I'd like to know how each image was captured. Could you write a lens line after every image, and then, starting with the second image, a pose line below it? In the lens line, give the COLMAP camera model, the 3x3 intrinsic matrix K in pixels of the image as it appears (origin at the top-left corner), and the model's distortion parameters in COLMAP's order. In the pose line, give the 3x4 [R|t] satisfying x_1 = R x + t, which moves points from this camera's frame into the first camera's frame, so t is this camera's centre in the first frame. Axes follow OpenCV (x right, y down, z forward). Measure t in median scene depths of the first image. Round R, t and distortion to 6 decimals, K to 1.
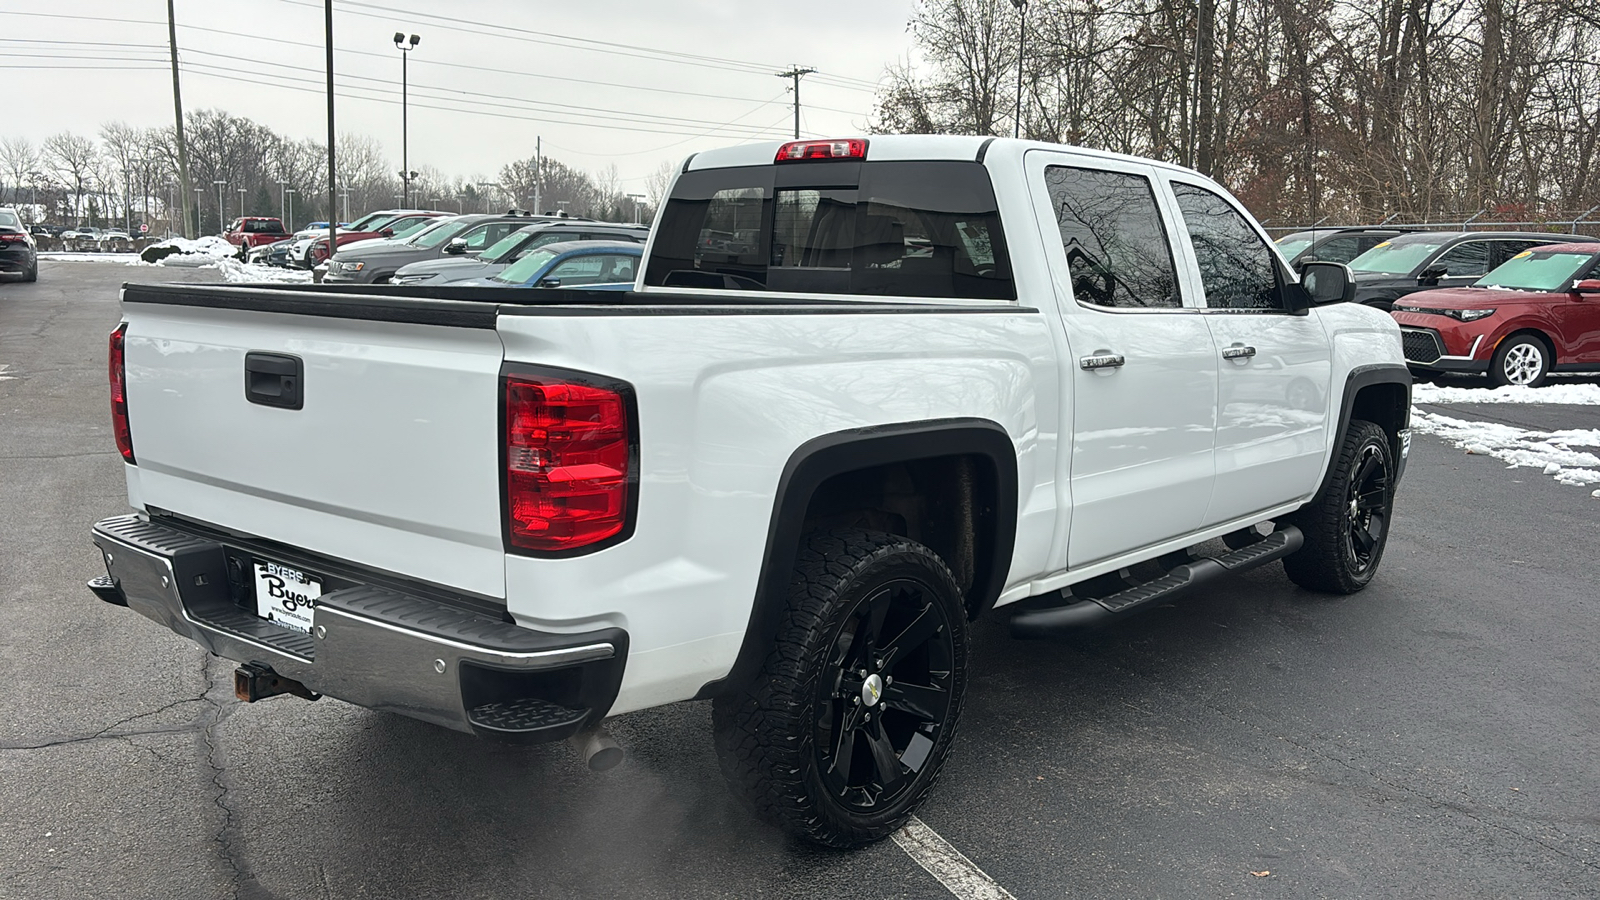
lens RADIAL K [[1421.5, 0, 800.0], [0, 1421.5, 450.0], [0, 0, 1]] dist [0.060460, -0.020736]
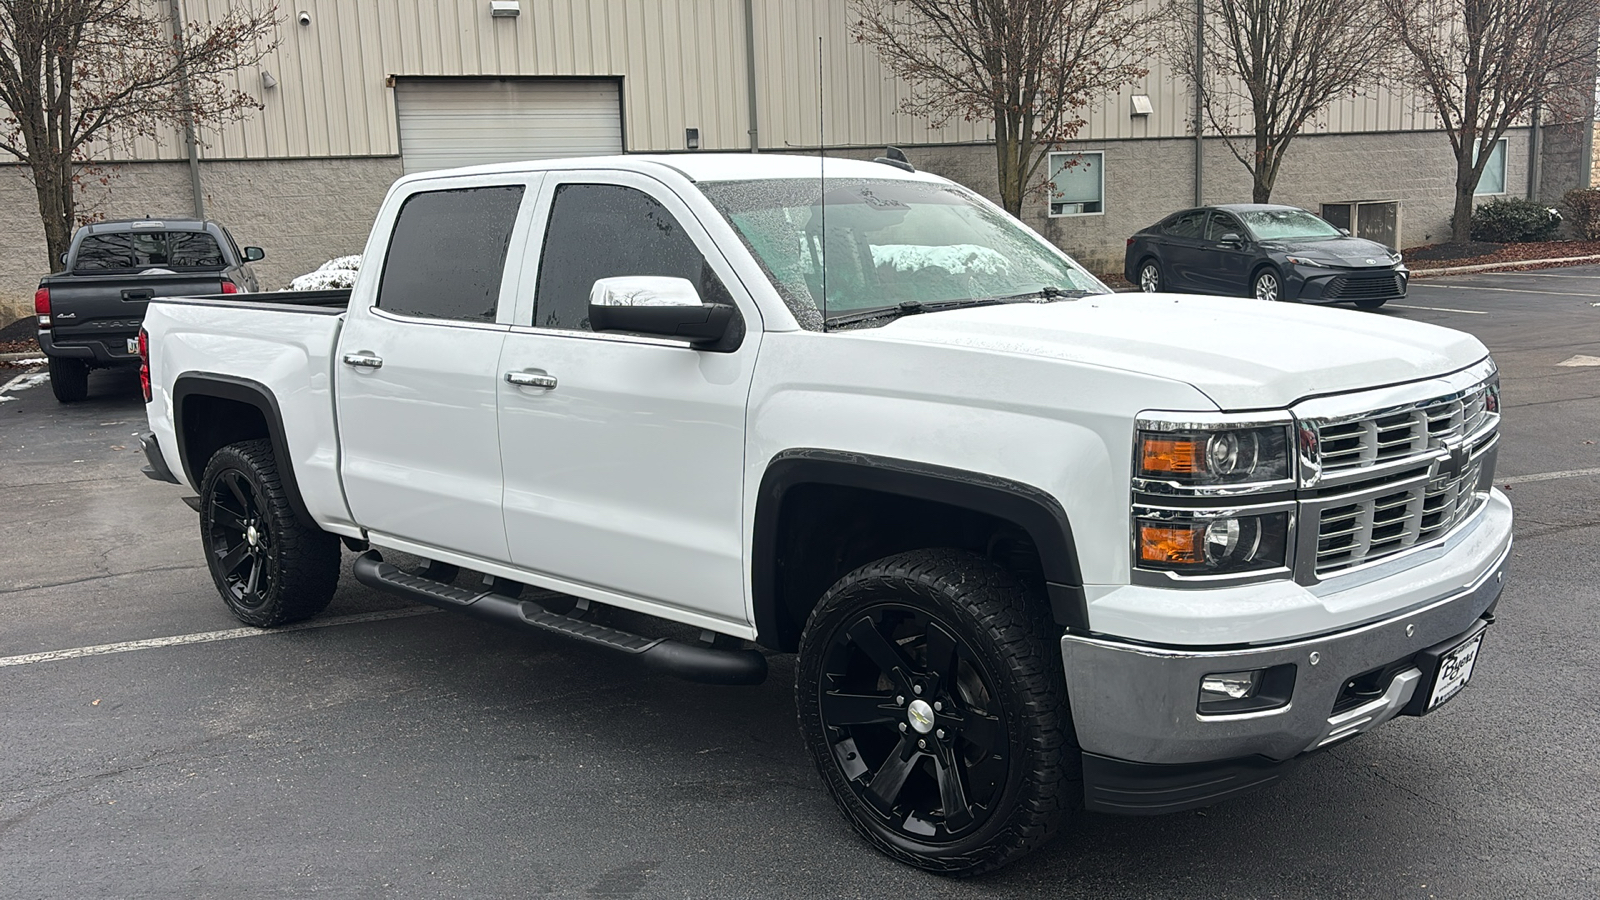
lens RADIAL K [[1421.5, 0, 800.0], [0, 1421.5, 450.0], [0, 0, 1]] dist [0.060460, -0.020736]
pose [[-0.084727, 0.136472, -0.987014, 1.698709], [-0.111805, 0.983018, 0.145517, -0.252322], [0.990112, 0.122682, -0.068030, 1.807929]]
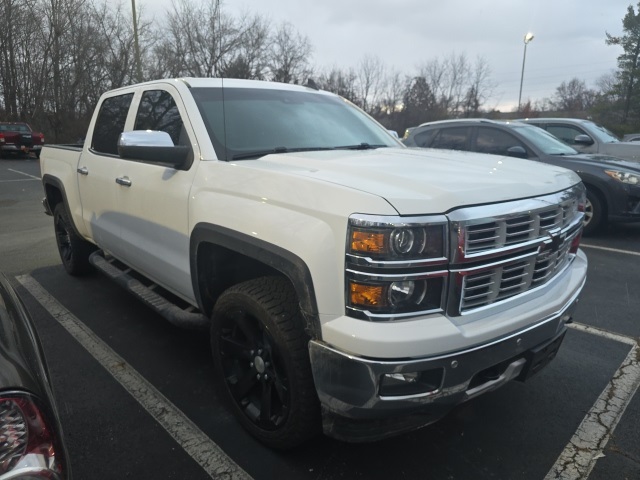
lens RADIAL K [[443.4, 0, 320.0], [0, 443.4, 240.0], [0, 0, 1]] dist [0.029170, -0.000328]
pose [[-0.177497, 0.214231, -0.960521, 1.247229], [-0.126849, 0.962896, 0.238202, -0.247603], [0.975912, 0.164121, -0.143736, 1.990546]]
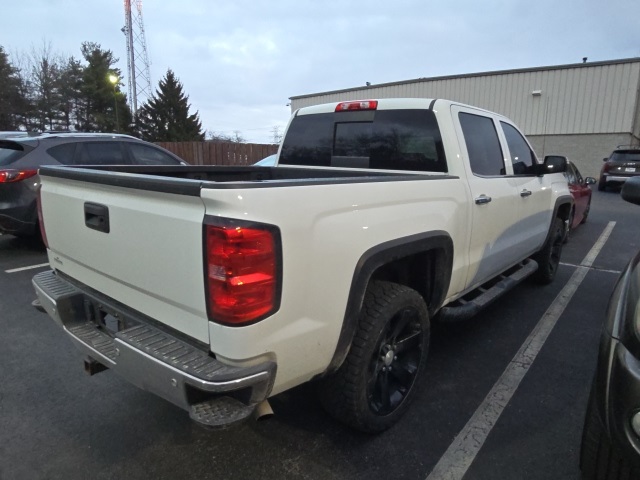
lens RADIAL K [[436.7, 0, 323.0], [0, 436.7, 240.5], [0, 0, 1]] dist [-0.007766, 0.001837]
pose [[0.999999, 0.001320, 0.000735, -0.052169], [-0.001367, 0.997697, 0.067818, -0.054496], [-0.000644, -0.067819, 0.997697, 0.376924]]
